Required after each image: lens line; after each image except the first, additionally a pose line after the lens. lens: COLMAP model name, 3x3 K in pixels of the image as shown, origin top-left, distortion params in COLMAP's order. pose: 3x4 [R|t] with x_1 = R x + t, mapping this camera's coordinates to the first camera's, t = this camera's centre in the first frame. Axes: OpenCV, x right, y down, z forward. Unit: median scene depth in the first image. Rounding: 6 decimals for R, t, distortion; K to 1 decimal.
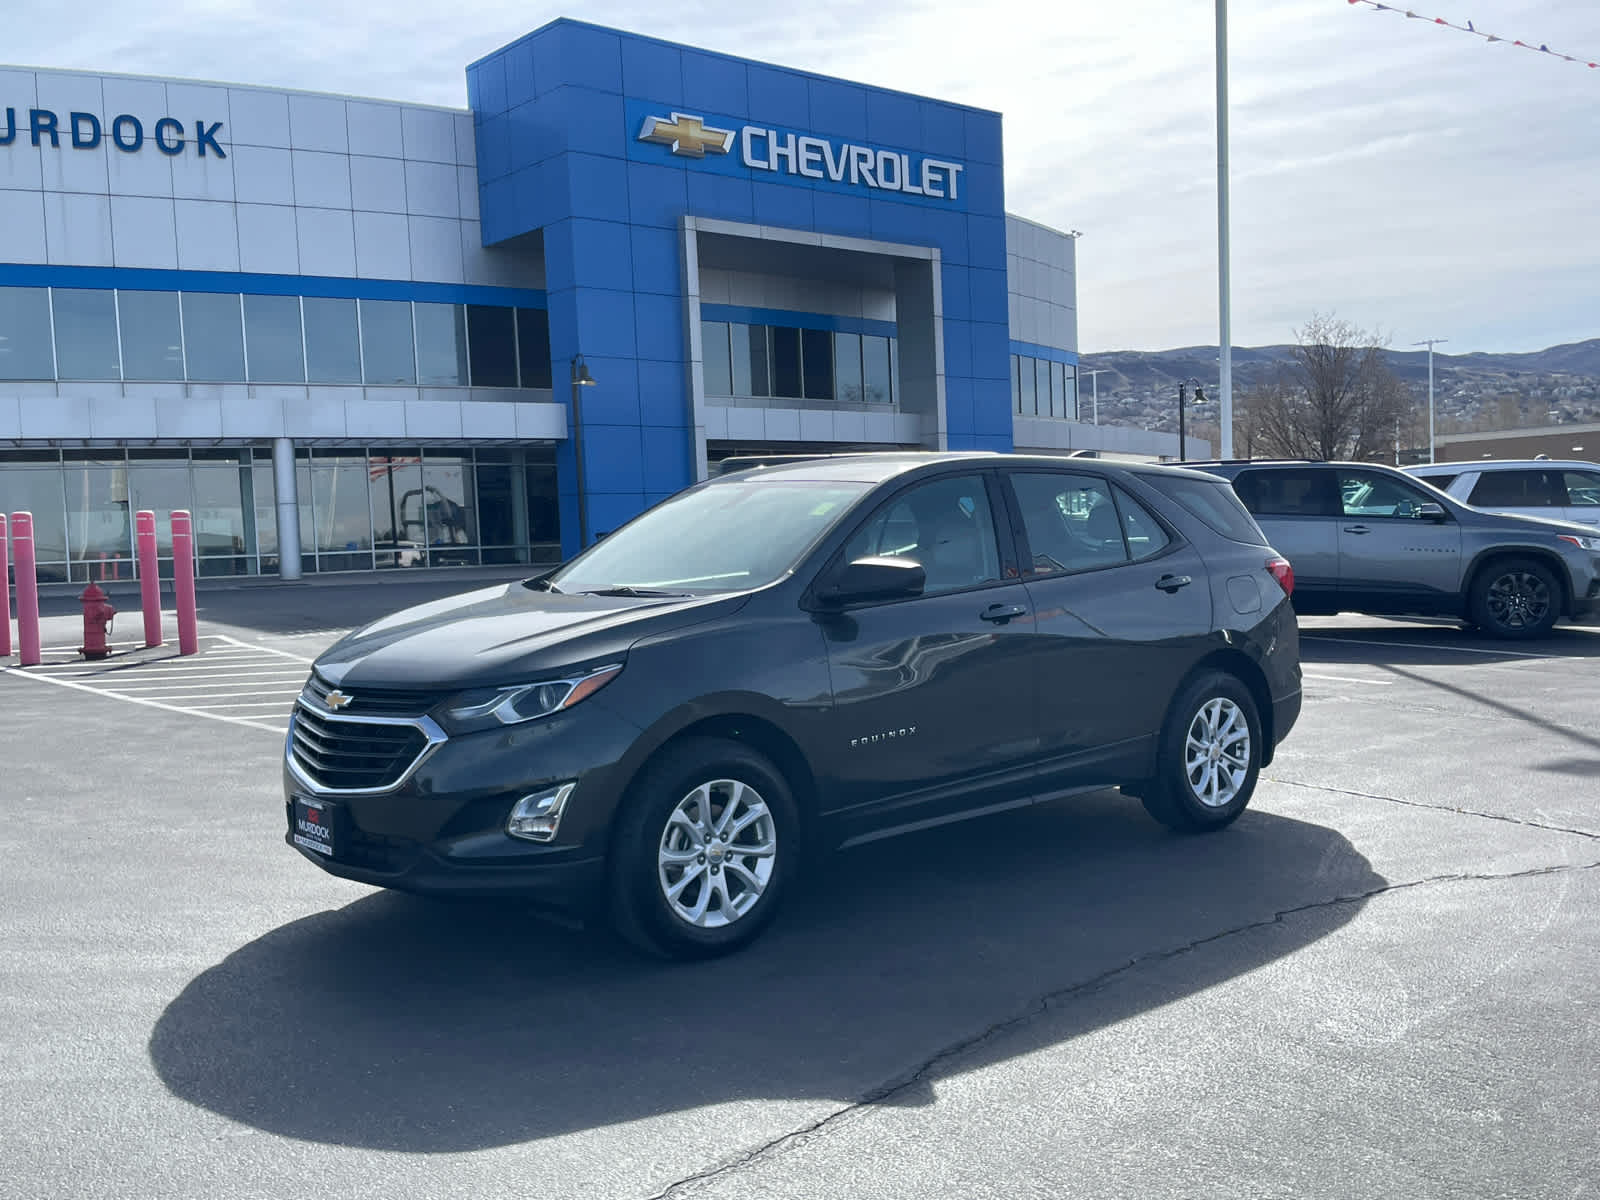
lens RADIAL K [[1565.0, 0, 825.6], [0, 1565.0, 599.8], [0, 0, 1]] dist [0.108017, -0.162551]
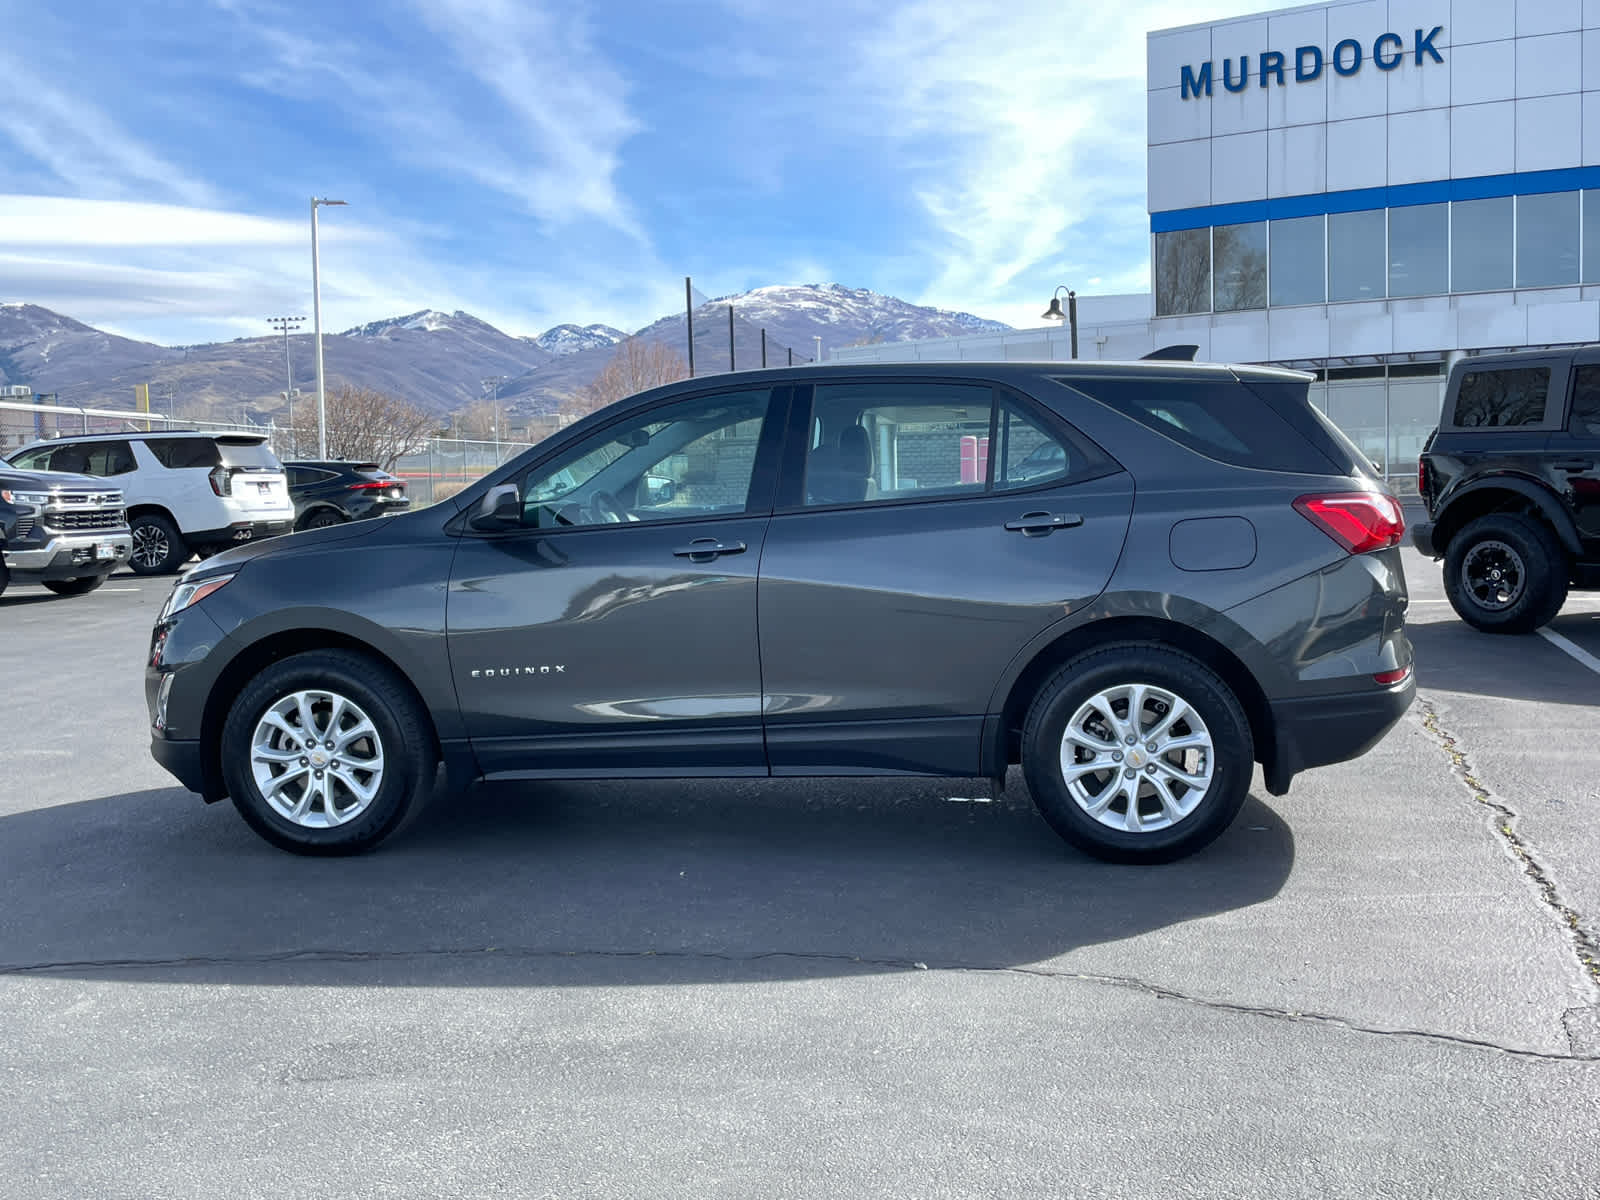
lens RADIAL K [[1565.0, 0, 825.6], [0, 1565.0, 599.8], [0, 0, 1]] dist [0.108017, -0.162551]
pose [[0.638995, 0.069977, -0.766022, 0.155633], [-0.031146, 0.997390, 0.065132, -0.004228], [0.768580, -0.017760, 0.639507, 0.094500]]
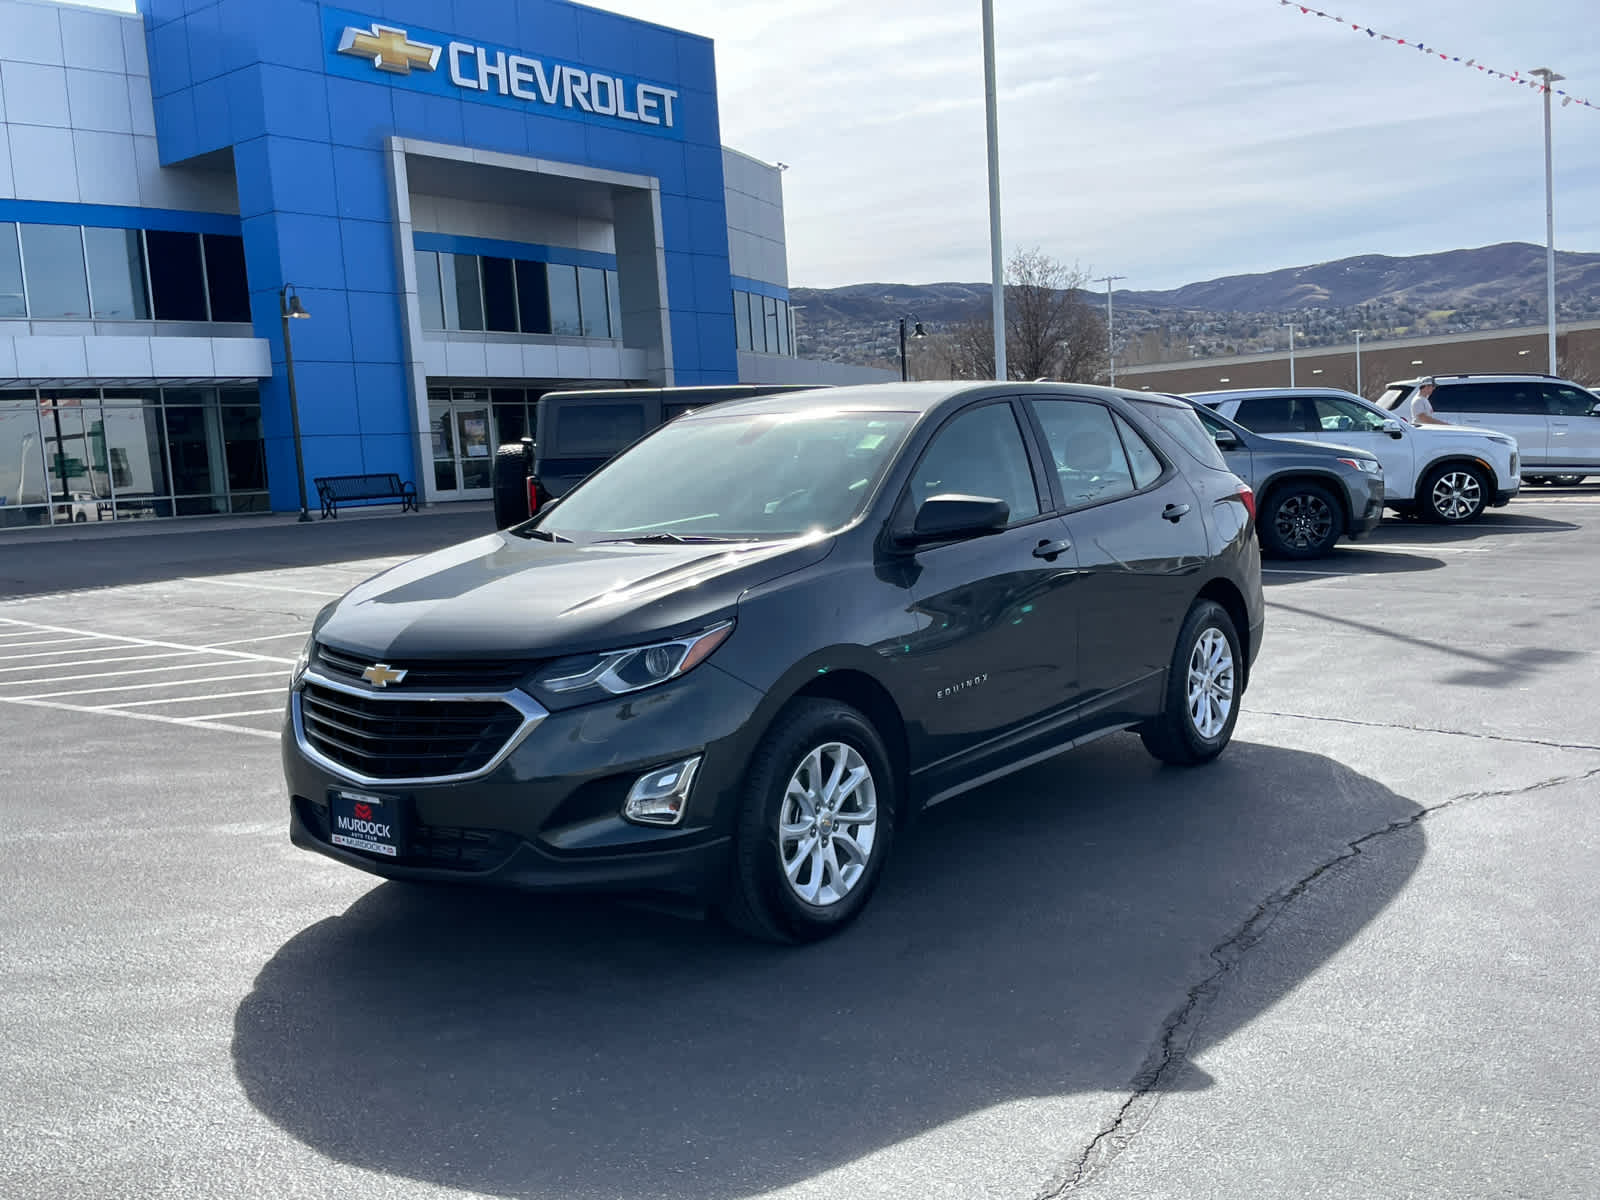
lens RADIAL K [[1565.0, 0, 825.6], [0, 1565.0, 599.8], [0, 0, 1]] dist [0.108017, -0.162551]
pose [[0.978833, -0.039207, 0.200870, -0.040076], [0.031307, 0.998612, 0.042356, -0.001028], [-0.202252, -0.035171, 0.978702, 0.018946]]
